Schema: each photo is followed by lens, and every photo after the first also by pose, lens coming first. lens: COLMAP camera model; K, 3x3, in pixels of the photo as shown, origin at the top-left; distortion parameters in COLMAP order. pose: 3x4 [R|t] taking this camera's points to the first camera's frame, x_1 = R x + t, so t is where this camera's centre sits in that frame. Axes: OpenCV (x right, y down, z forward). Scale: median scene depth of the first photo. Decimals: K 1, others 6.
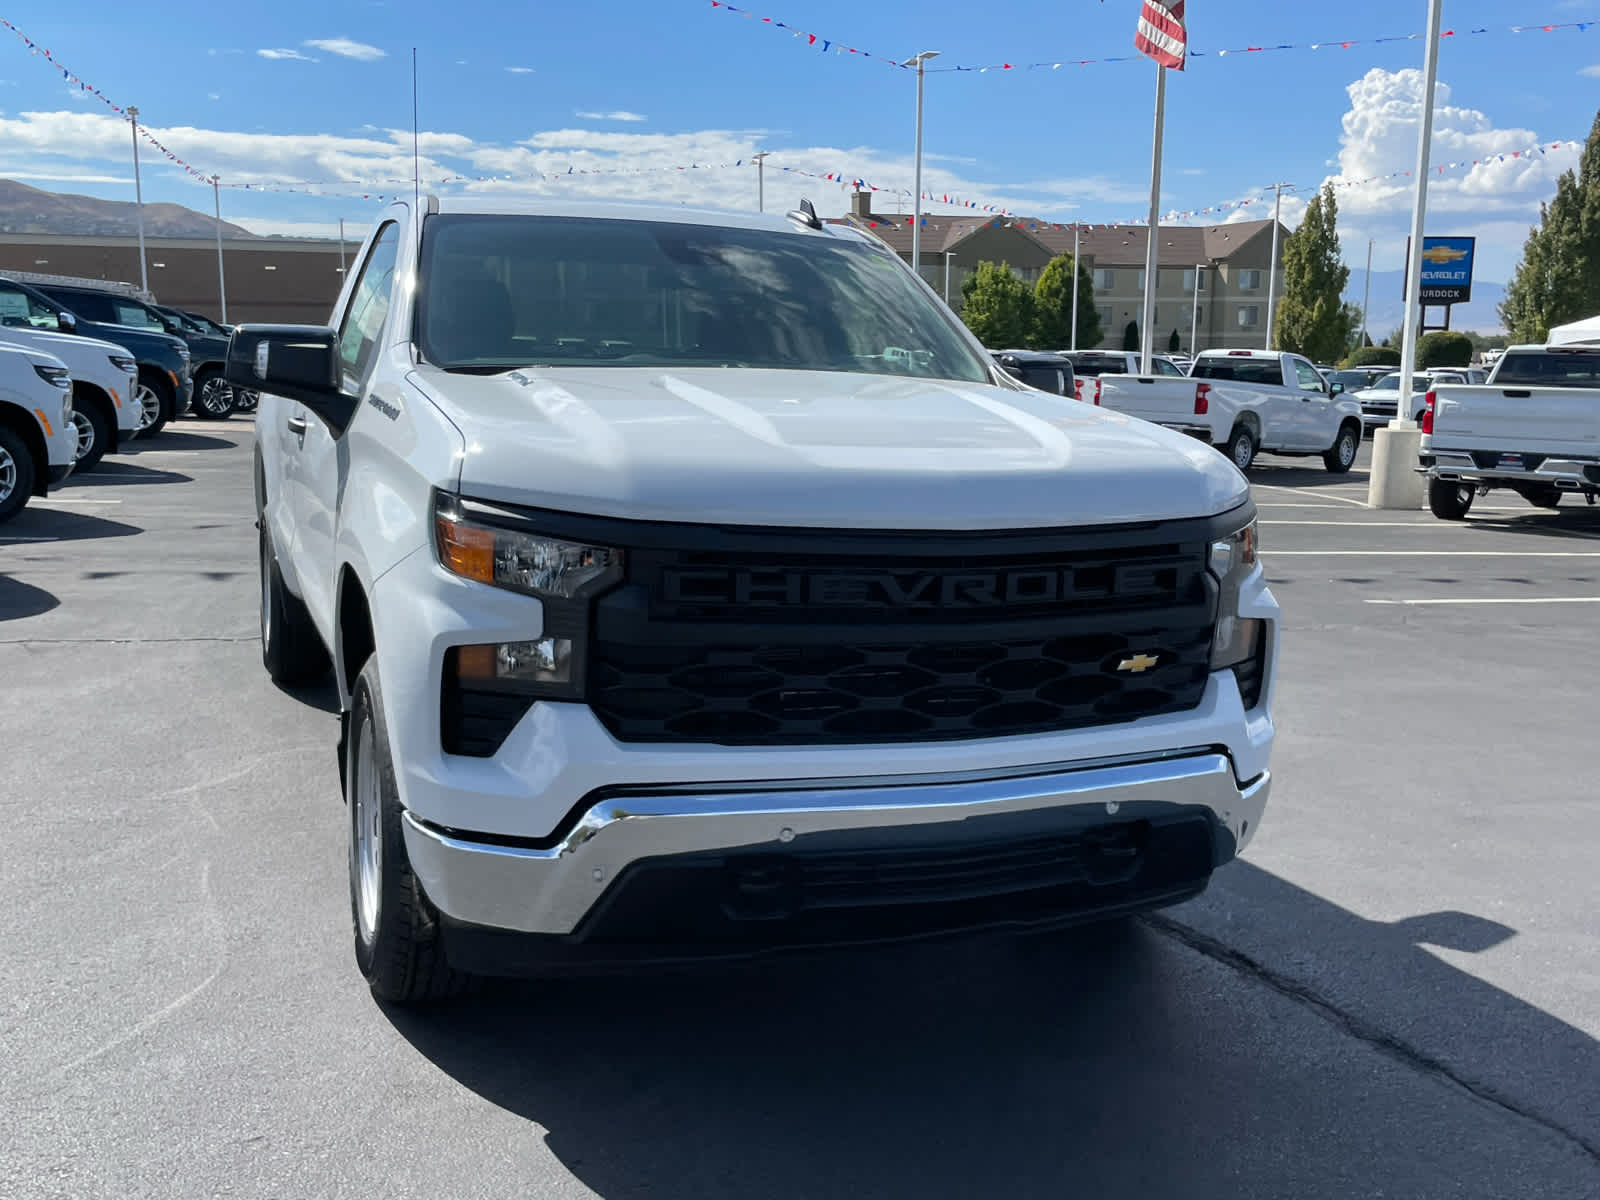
lens RADIAL K [[1610.9, 0, 817.1], [0, 1610.9, 591.9], [0, 0, 1]] dist [0.121039, -0.196045]
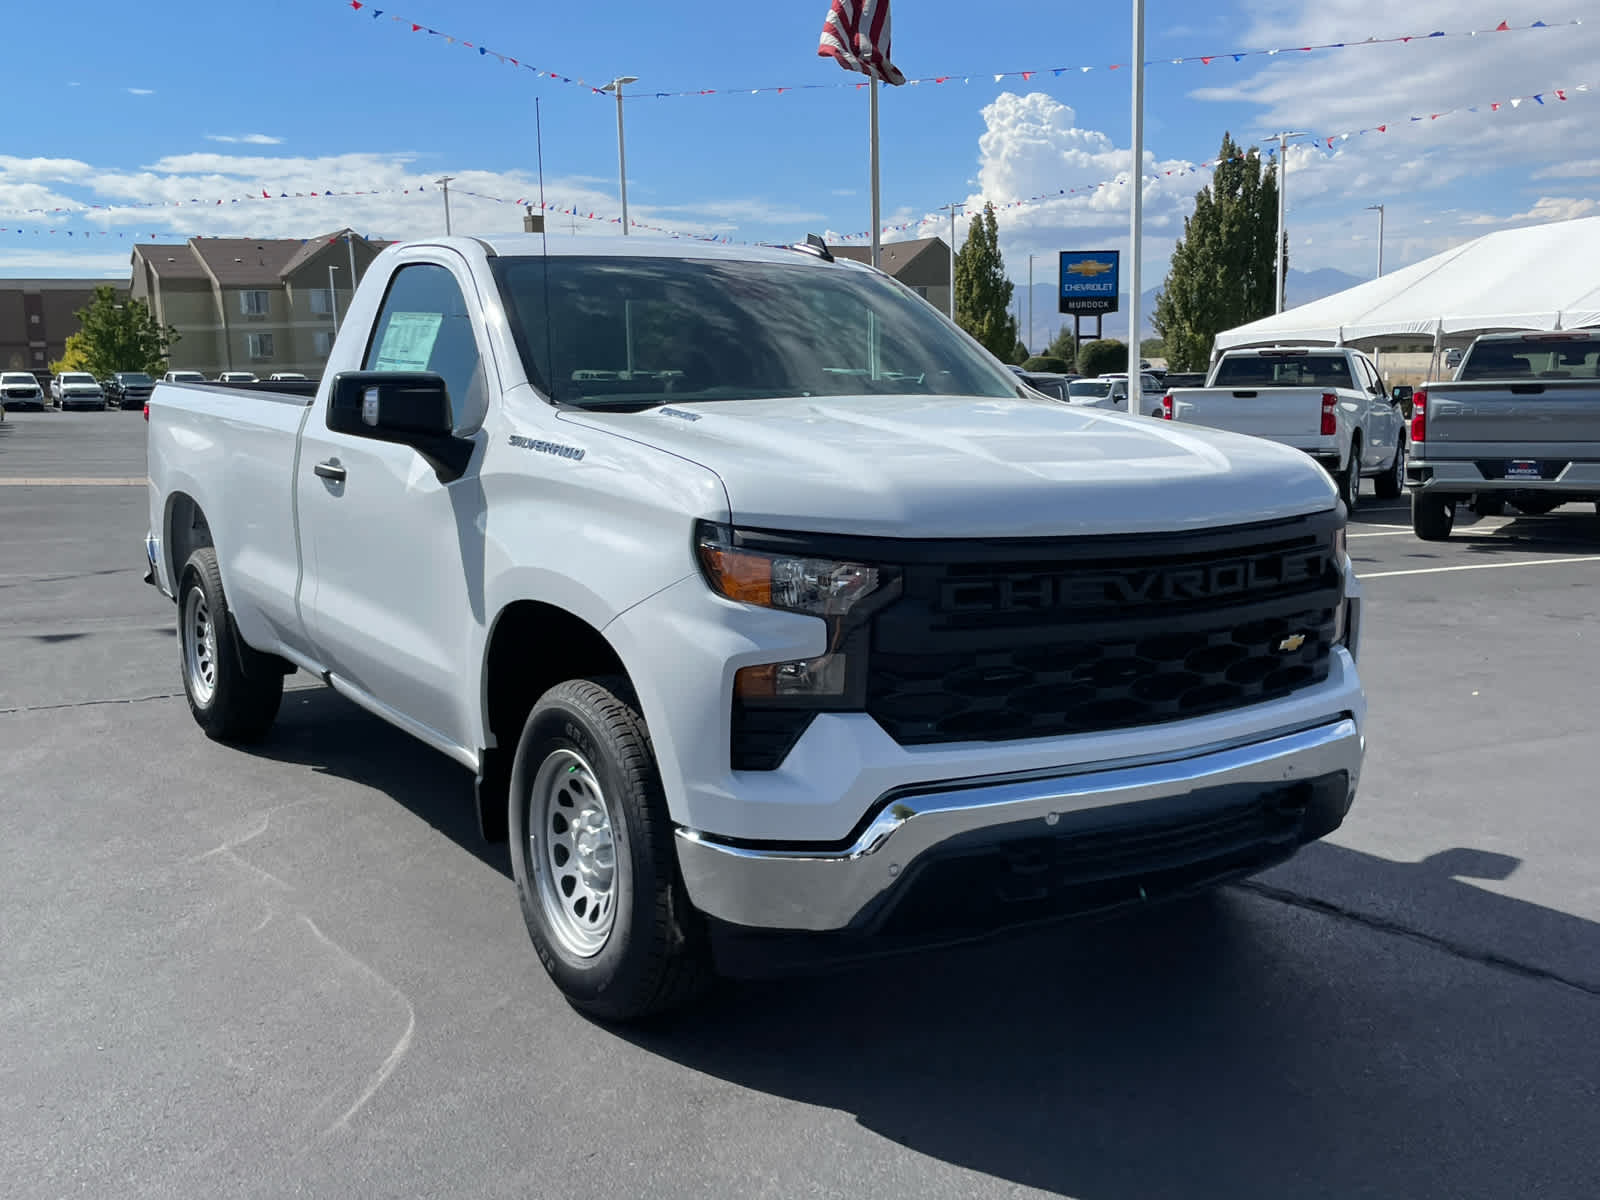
lens RADIAL K [[1610.9, 0, 817.1], [0, 1610.9, 591.9], [0, 0, 1]] dist [0.121039, -0.196045]
pose [[0.979200, -0.062779, 0.192942, -0.188725], [0.065183, 0.997854, -0.006135, -0.003054], [-0.192142, 0.018584, 0.981191, -0.023270]]
